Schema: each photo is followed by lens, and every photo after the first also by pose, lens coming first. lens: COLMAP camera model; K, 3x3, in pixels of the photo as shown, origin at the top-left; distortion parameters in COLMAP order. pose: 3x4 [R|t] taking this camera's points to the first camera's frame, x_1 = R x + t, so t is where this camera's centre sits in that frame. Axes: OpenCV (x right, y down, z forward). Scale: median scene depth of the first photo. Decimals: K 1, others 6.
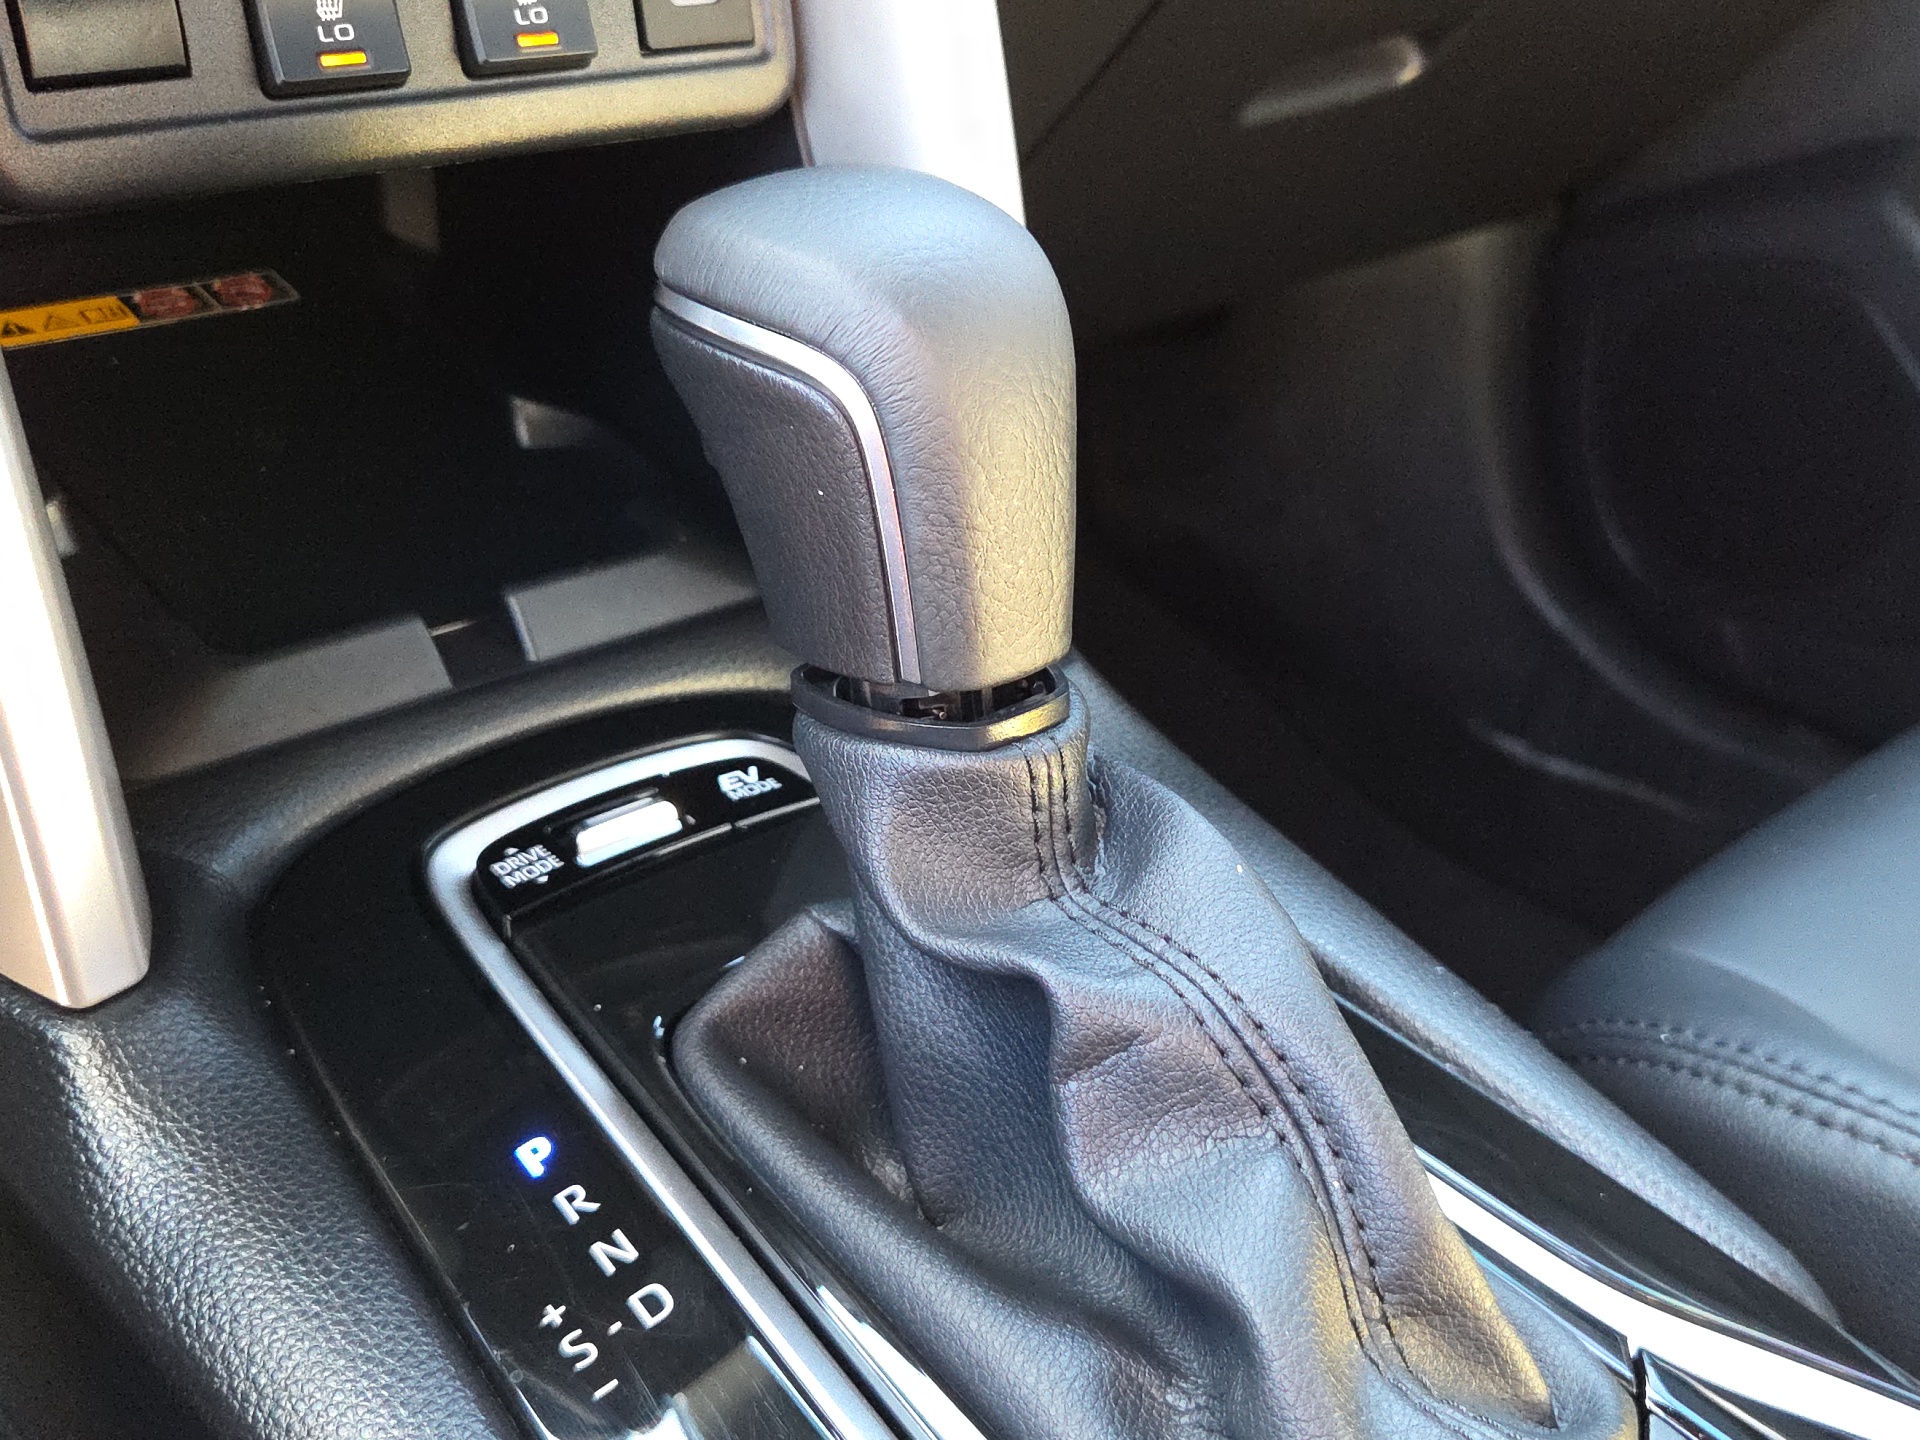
lens RADIAL K [[1961.1, 0, 961.2], [0, 1961.1, 719.7], [0, 0, 1]] dist [0.056920, 0.000000]
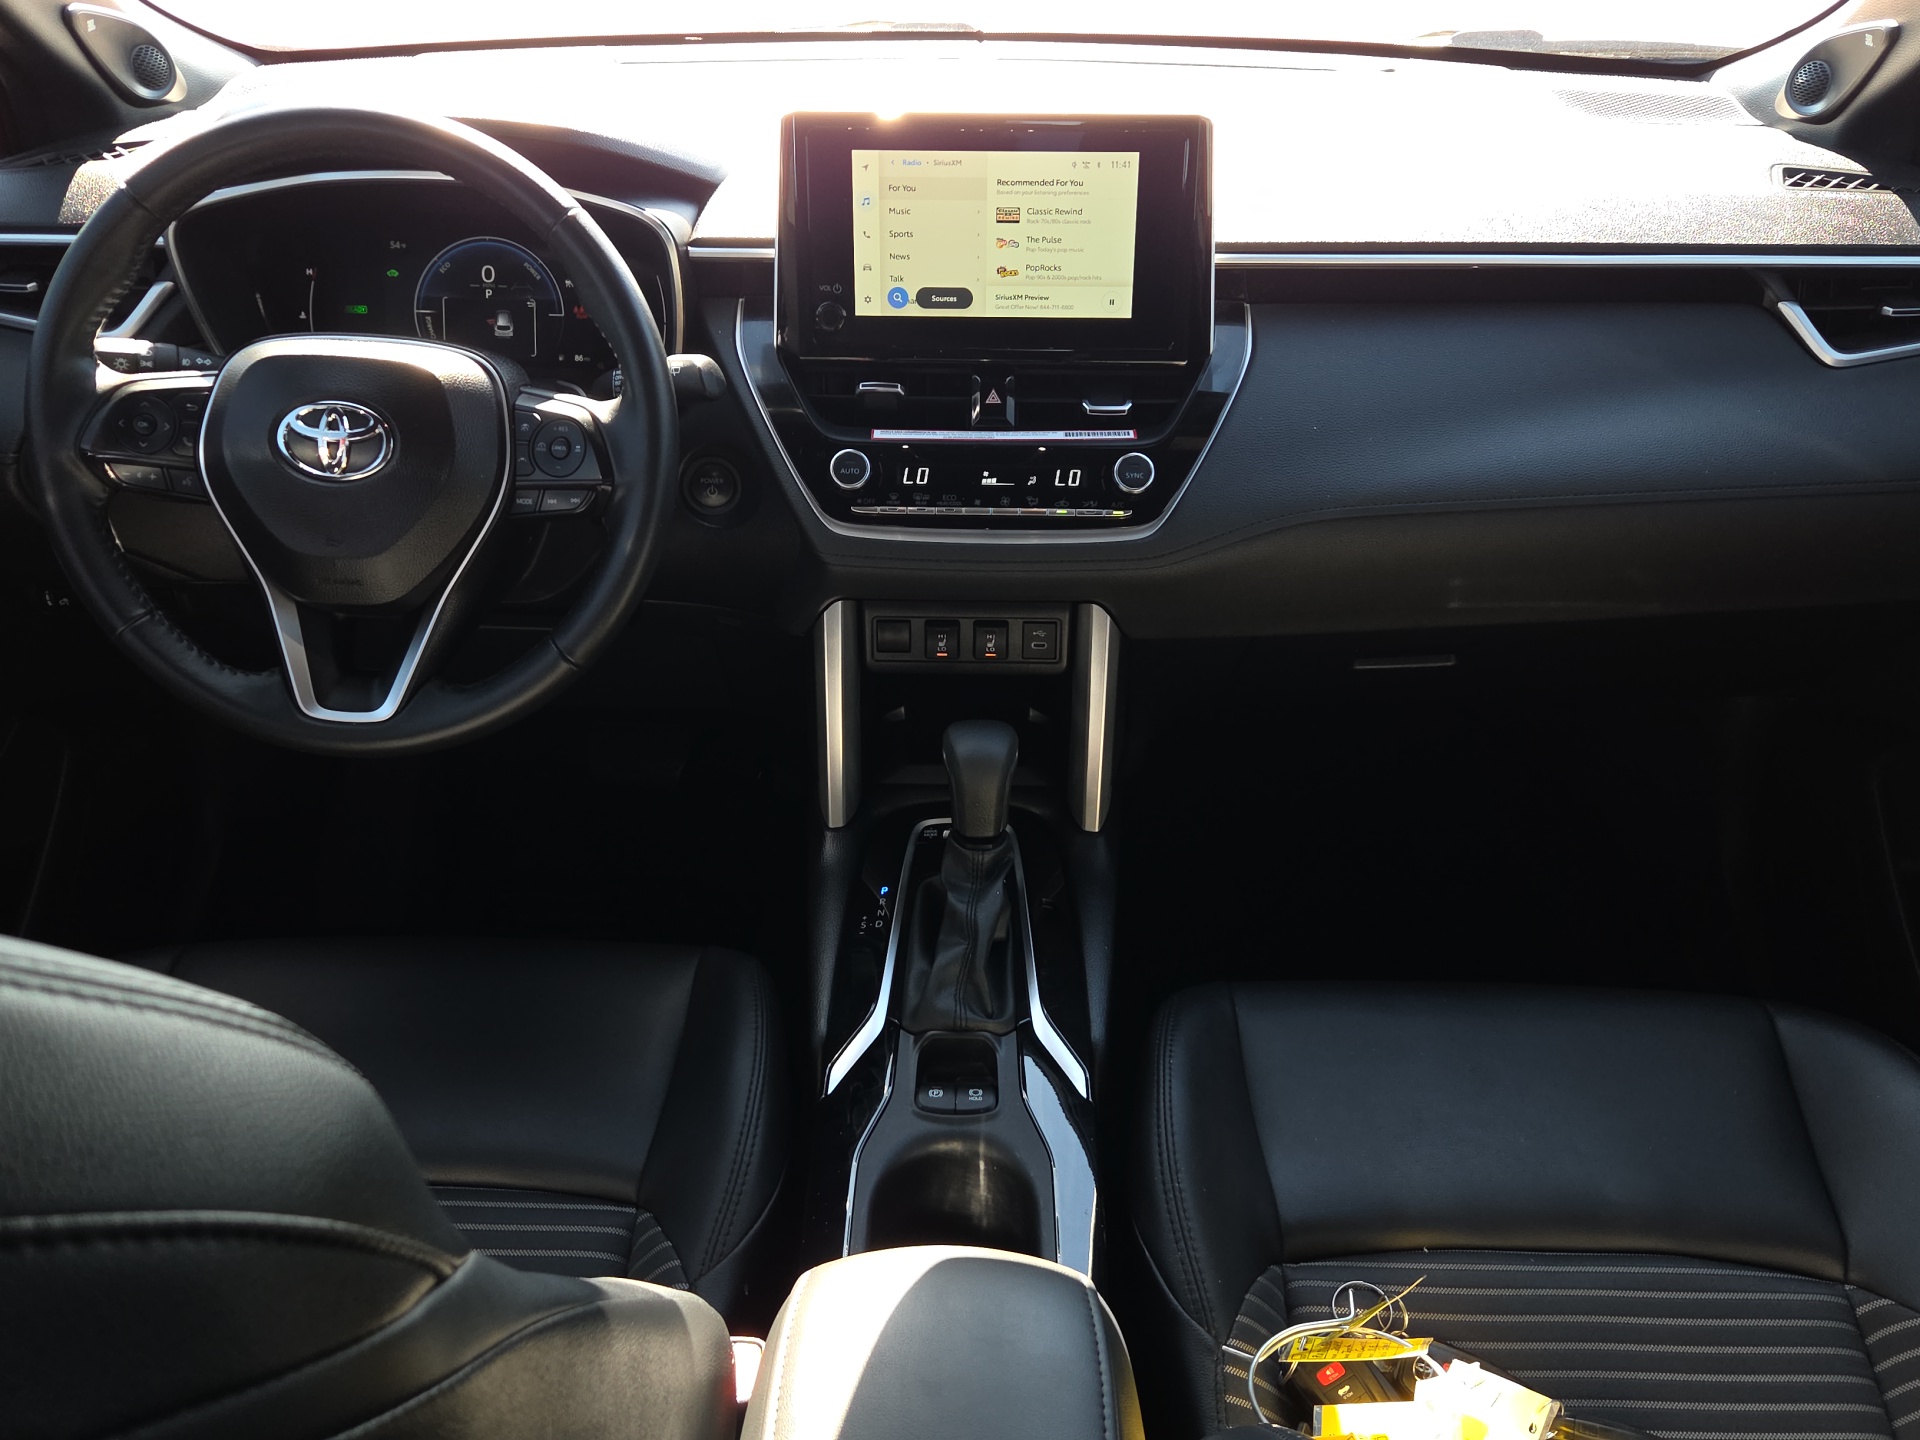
lens RADIAL K [[1600.9, 0, 972.2], [0, 1600.9, 711.9], [0, 0, 1]] dist [0.059886, -0.021125]
pose [[0.734534, 0.338629, -0.588040, 1.838455], [-0.293673, 0.939863, 0.174396, -0.822937], [0.611732, 0.044592, 0.789807, -1.757008]]
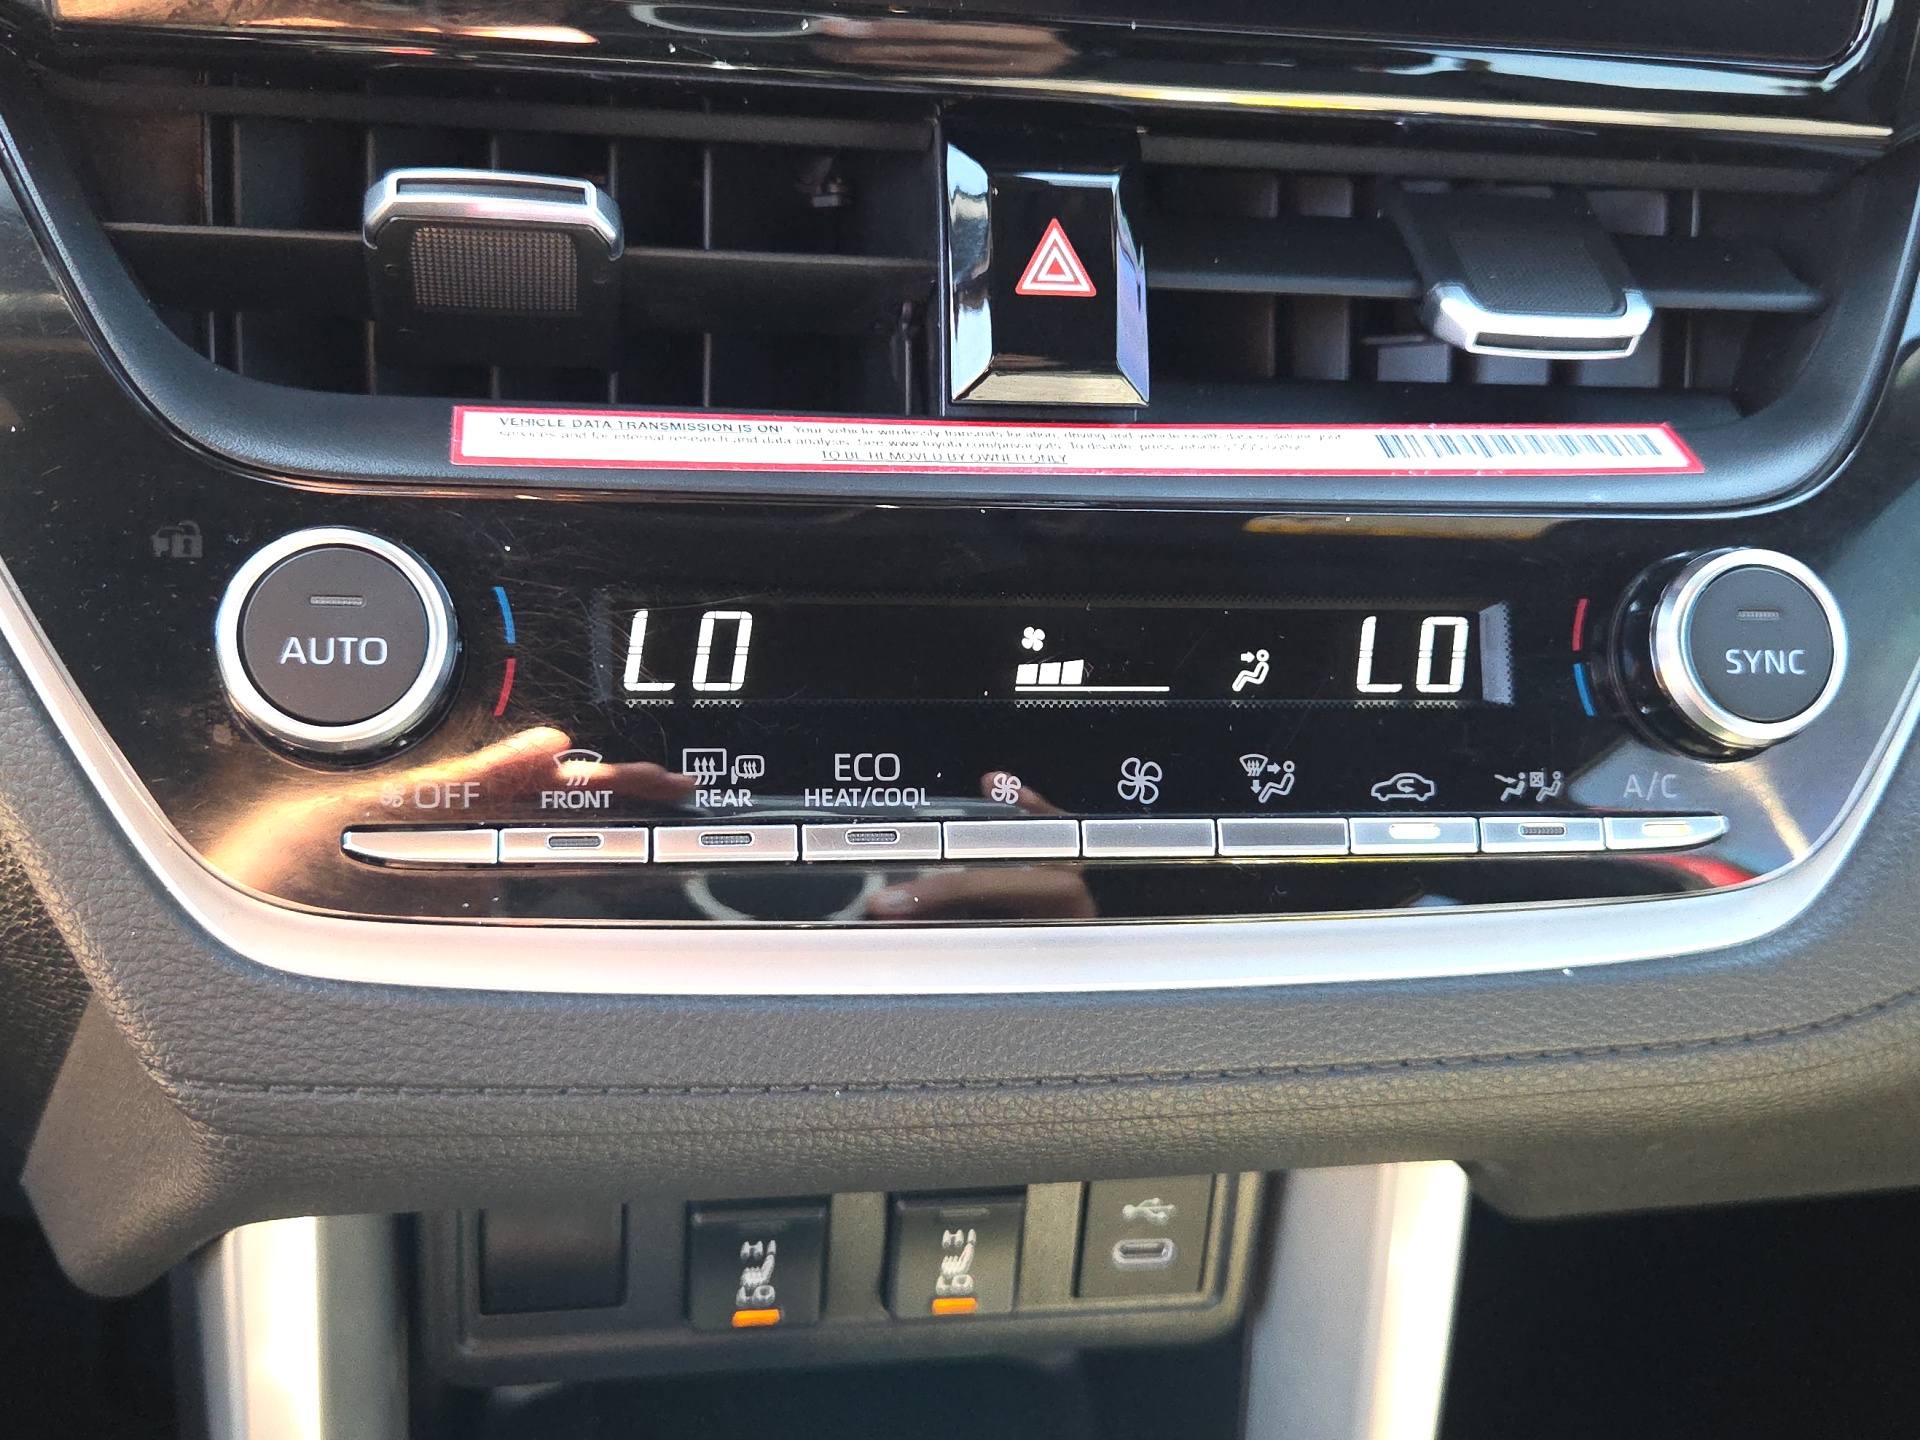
lens RADIAL K [[1961.1, 0, 946.6], [0, 1961.1, 683.3], [0, 0, 1]] dist [0.056920, 0.000000]
pose [[0.836831, 0.341741, -0.427699, 0.126197], [-0.312435, 0.939642, 0.139488, -0.803498], [0.449553, 0.016900, 0.893094, 0.044345]]
